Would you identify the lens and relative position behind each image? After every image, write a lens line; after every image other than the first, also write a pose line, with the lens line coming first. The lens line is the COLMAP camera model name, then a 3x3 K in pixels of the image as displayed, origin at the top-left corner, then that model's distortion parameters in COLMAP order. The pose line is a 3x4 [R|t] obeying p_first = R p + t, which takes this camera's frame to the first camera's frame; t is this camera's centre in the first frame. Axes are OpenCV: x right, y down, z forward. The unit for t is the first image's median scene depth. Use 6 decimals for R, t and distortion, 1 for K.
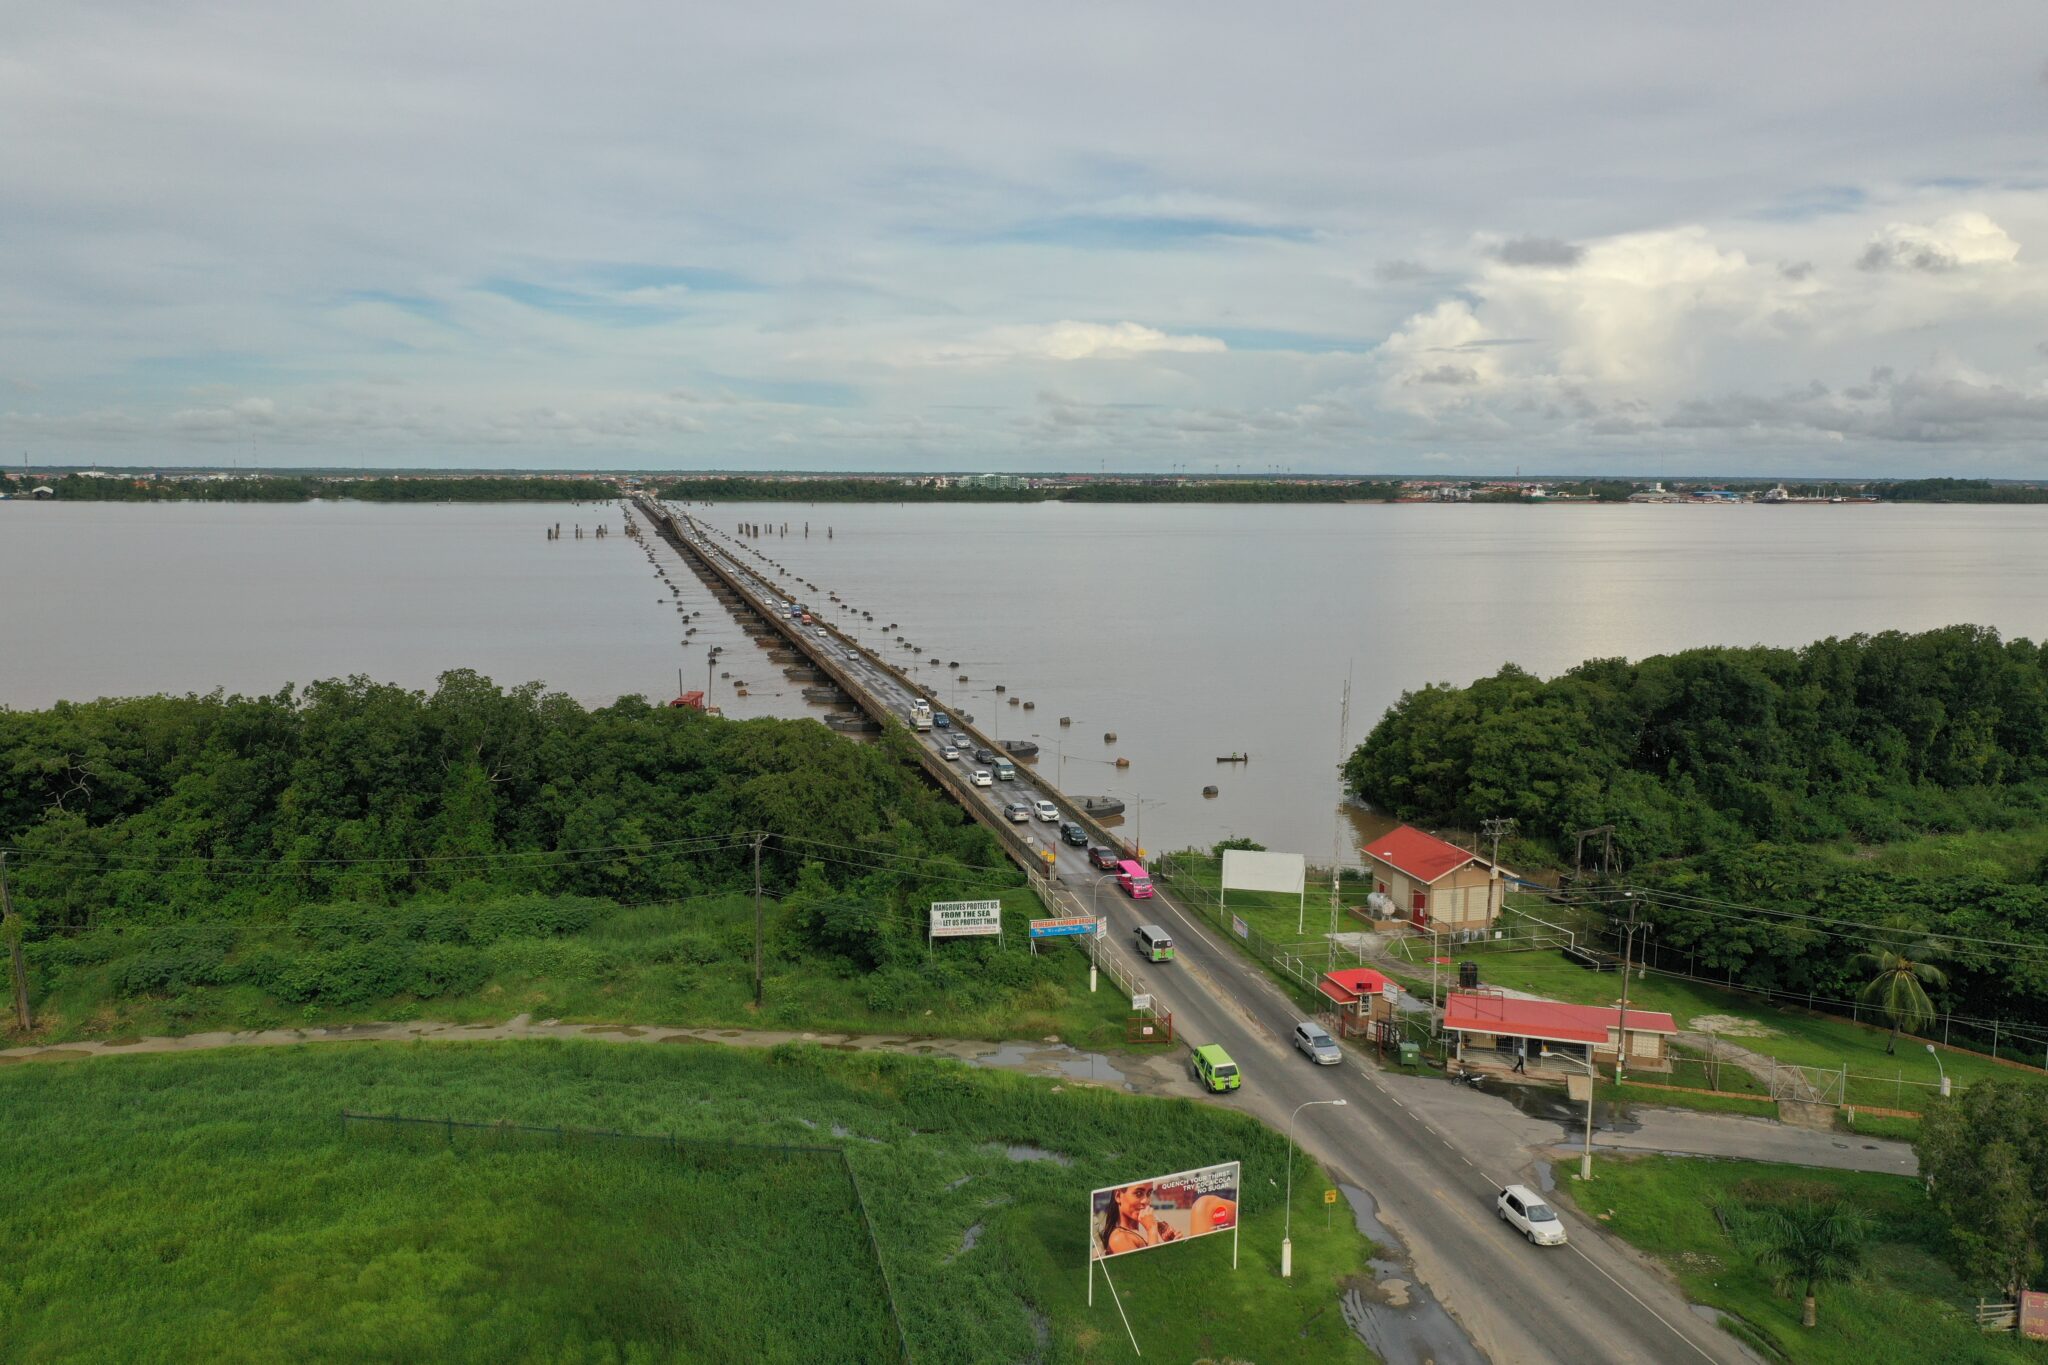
lens RADIAL K [[1618.9, 0, 1022.7], [0, 1618.9, 691.8], [0, 0, 1]] dist [0.007160, -0.002376]
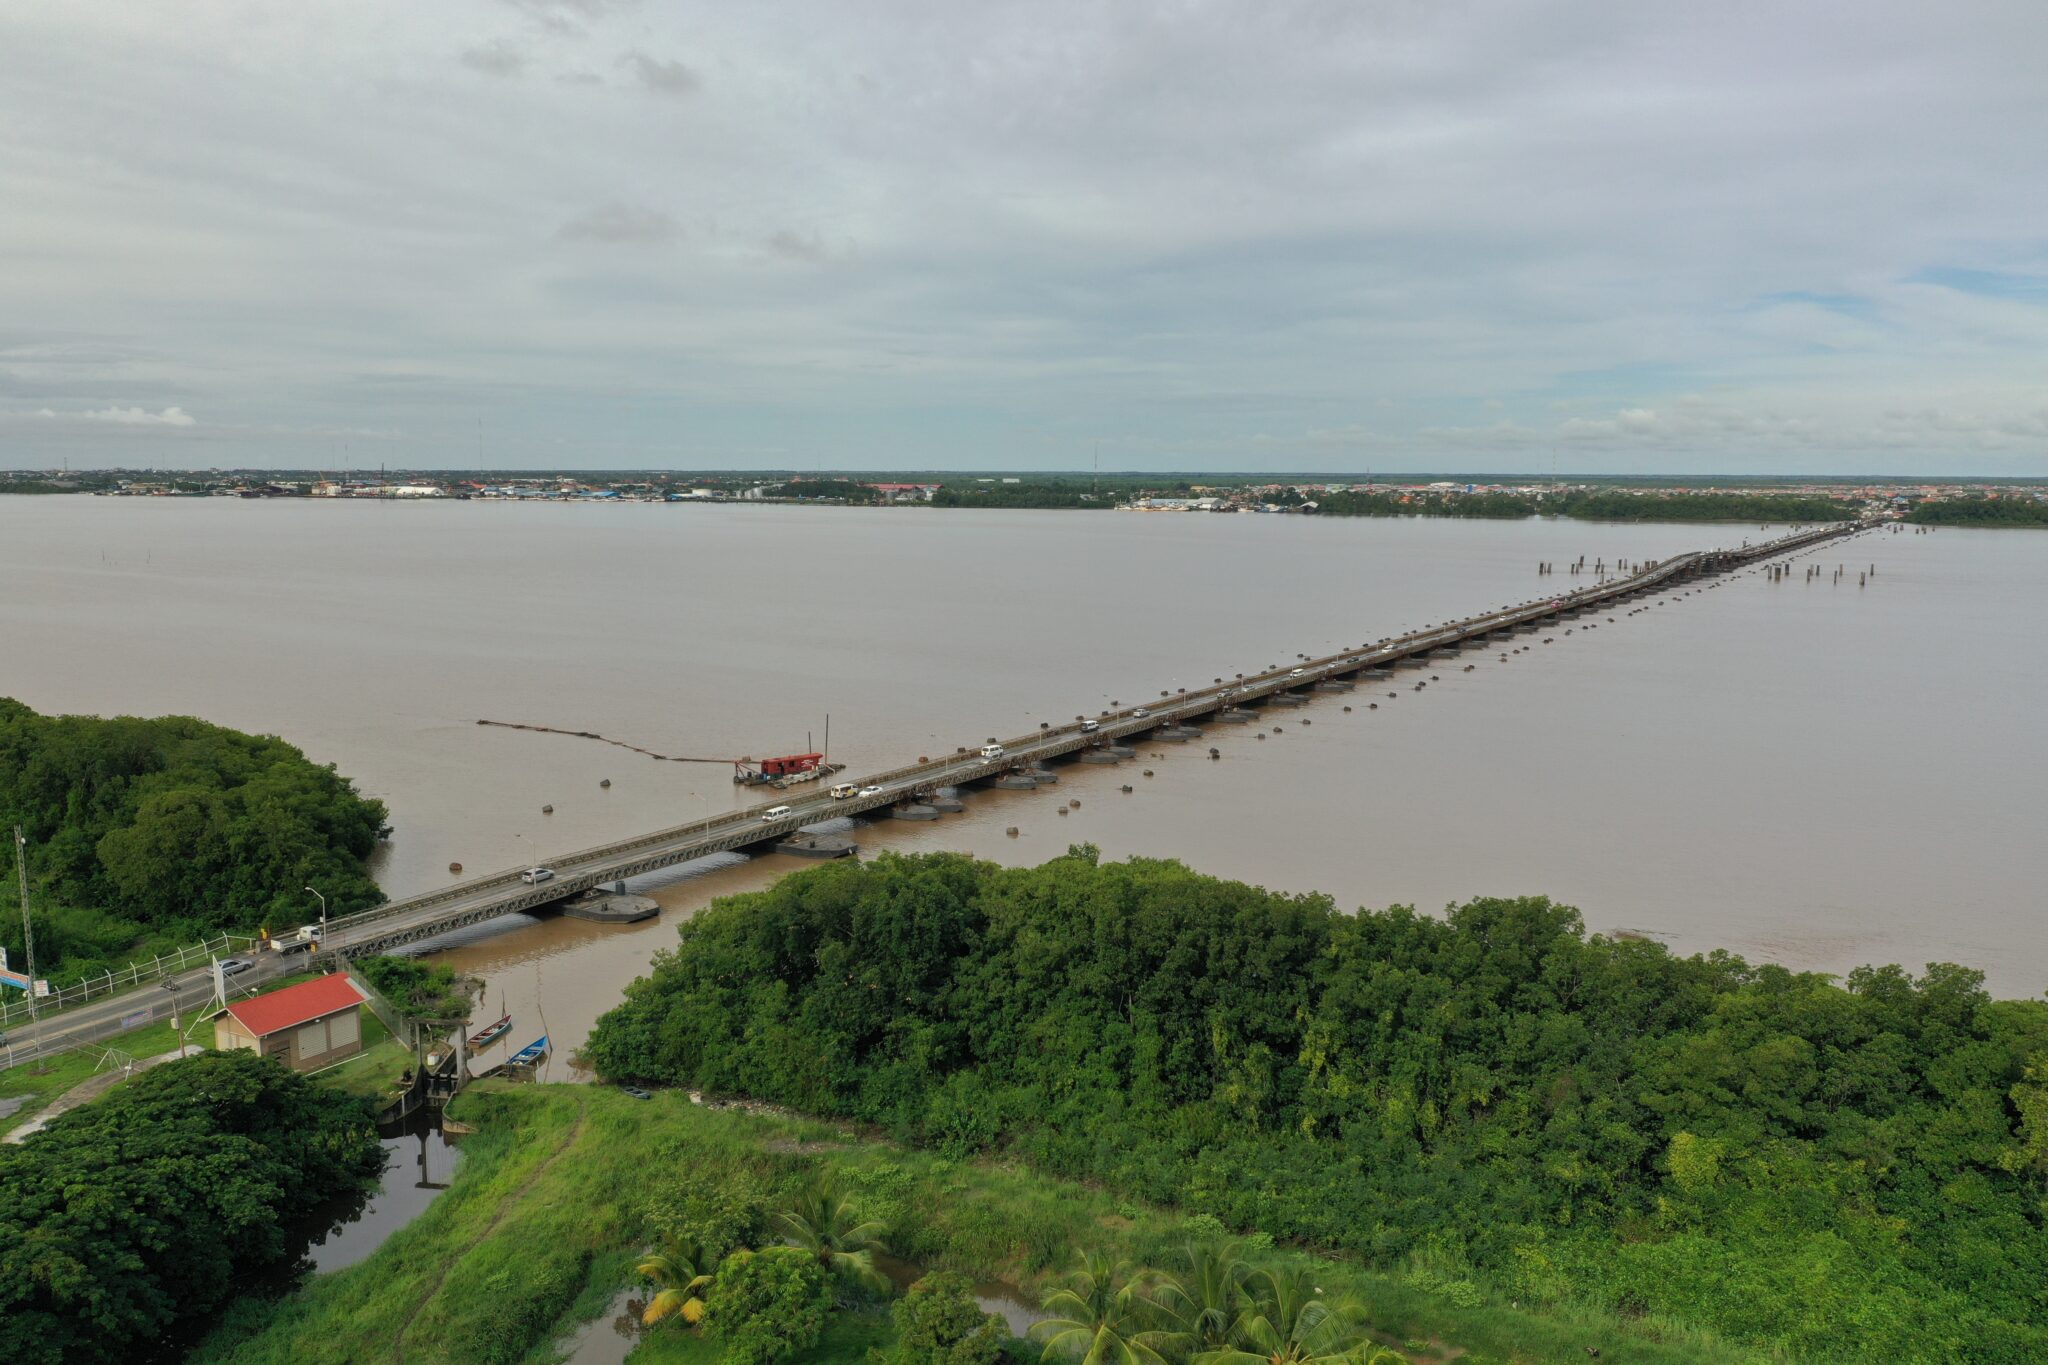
lens RADIAL K [[1618.9, 0, 1018.6], [0, 1618.9, 677.6], [0, 0, 1]] dist [0.007160, -0.002376]
pose [[0.686191, 0.090600, -0.721757, 1.014509], [-0.099074, 0.994608, 0.030658, -0.146065], [0.720643, 0.050470, 0.691467, 0.450236]]
